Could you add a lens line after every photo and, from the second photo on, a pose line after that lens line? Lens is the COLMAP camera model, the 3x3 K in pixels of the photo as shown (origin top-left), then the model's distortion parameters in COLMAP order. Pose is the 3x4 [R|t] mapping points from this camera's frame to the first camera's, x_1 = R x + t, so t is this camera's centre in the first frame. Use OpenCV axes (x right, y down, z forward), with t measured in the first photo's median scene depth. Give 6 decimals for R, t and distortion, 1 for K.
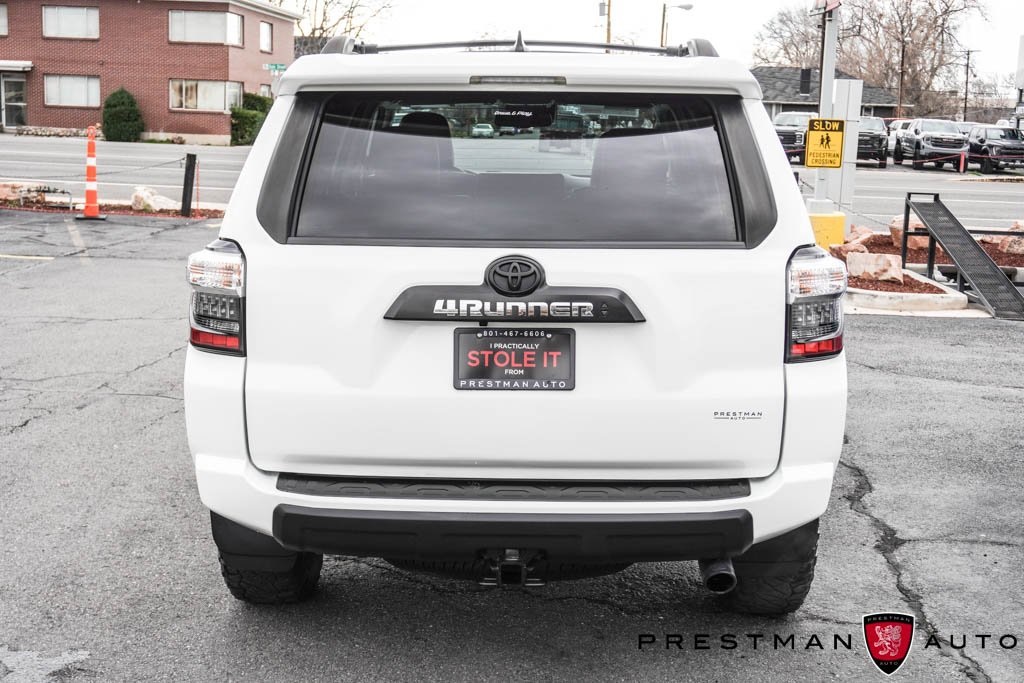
lens RADIAL K [[1334.7, 0, 507.2], [0, 1334.7, 343.6], [0, 0, 1]] dist [0.013679, 0.000000]
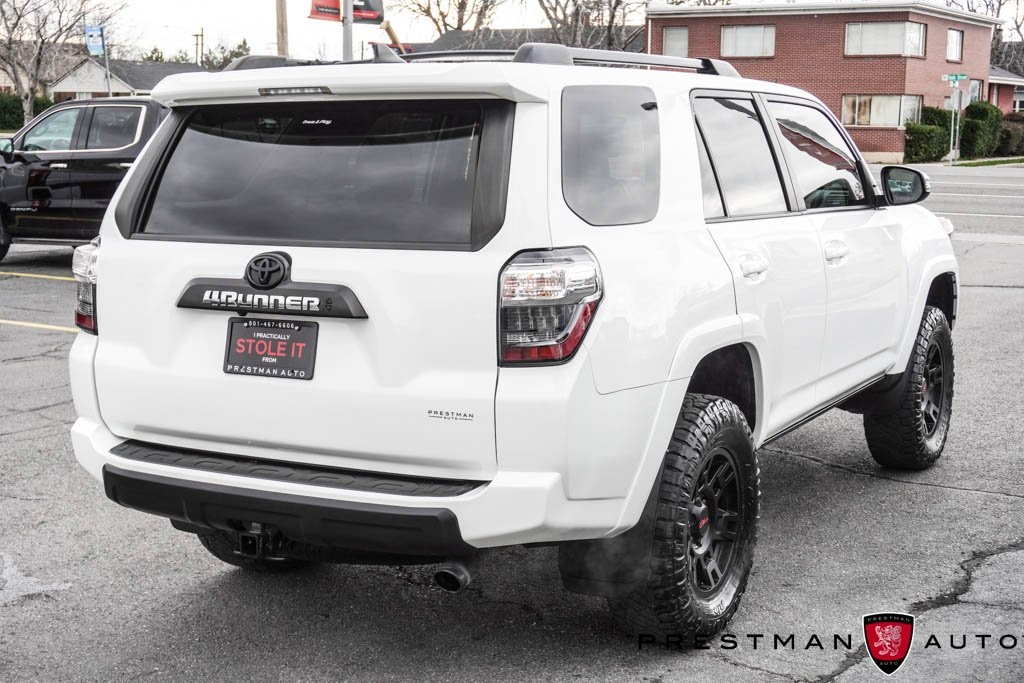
lens RADIAL K [[1405.4, 0, 517.3], [0, 1405.4, 339.6], [0, 0, 1]] dist [0.030100, 0.000000]
pose [[0.890056, 0.048736, -0.453238, 0.700924], [-0.059186, 0.998207, -0.008893, 0.002973], [0.451992, 0.034741, 0.891345, 0.072322]]
